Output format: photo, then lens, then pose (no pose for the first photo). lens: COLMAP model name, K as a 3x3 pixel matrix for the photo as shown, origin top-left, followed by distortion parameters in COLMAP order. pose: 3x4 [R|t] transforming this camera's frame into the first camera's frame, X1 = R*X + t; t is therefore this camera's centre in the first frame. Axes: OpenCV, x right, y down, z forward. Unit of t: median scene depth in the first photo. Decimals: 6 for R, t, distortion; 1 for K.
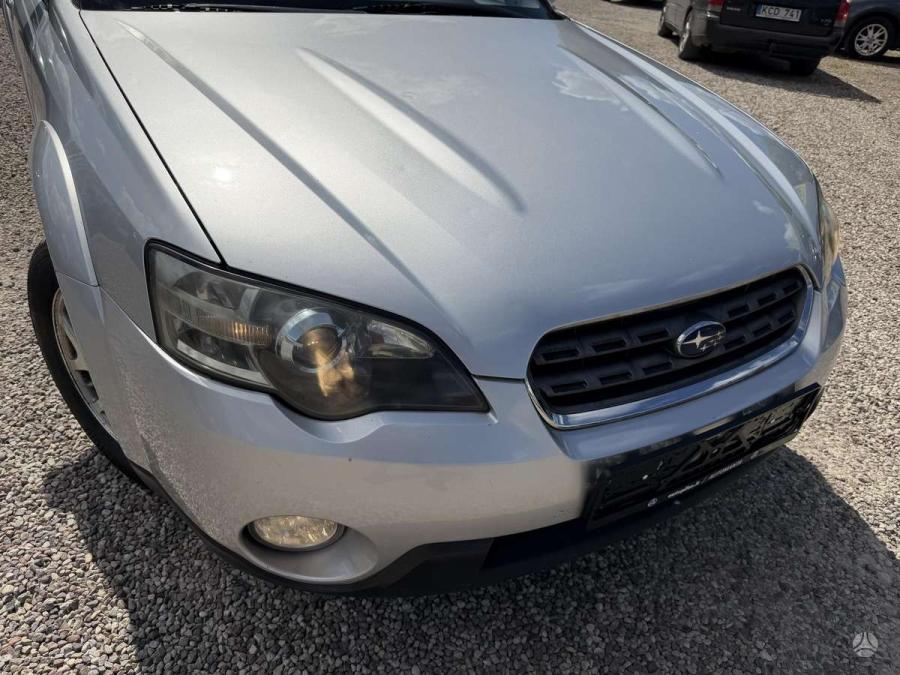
lens RADIAL K [[643.6, 0, 448.1], [0, 643.6, 343.4], [0, 0, 1]] dist [0.003606, -0.010161]
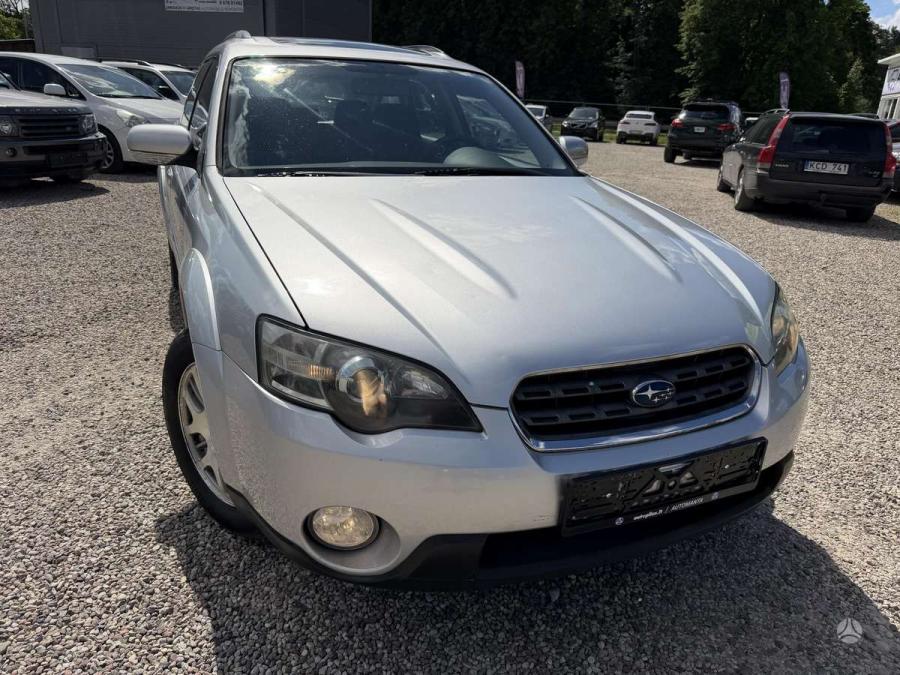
lens RADIAL K [[643.6, 0, 450.3], [0, 643.6, 337.9], [0, 0, 1]] dist [0.003606, -0.010161]
pose [[0.992966, 0.001543, -0.118386, 0.105946], [-0.028704, 0.973222, -0.228069, 0.150956], [0.114864, 0.229863, 0.966421, -0.264201]]
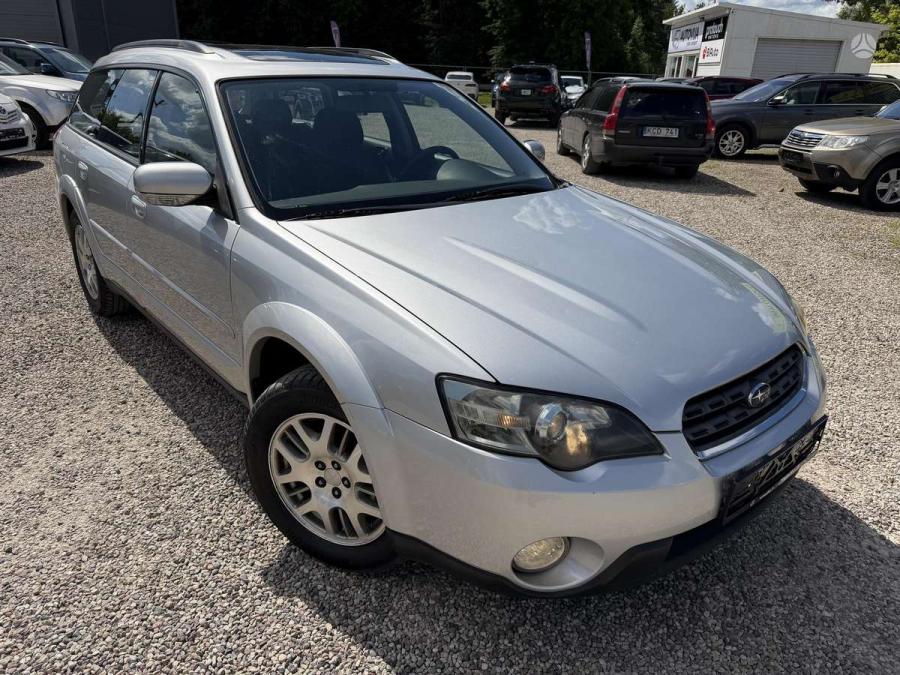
lens RADIAL K [[643.6, 0, 447.6], [0, 643.6, 339.0], [0, 0, 1]] dist [0.003606, -0.010161]
pose [[0.985345, -0.113286, 0.127519, -0.435813], [0.132889, 0.978532, -0.157528, 0.005004], [-0.106936, 0.172166, 0.979247, -0.397909]]
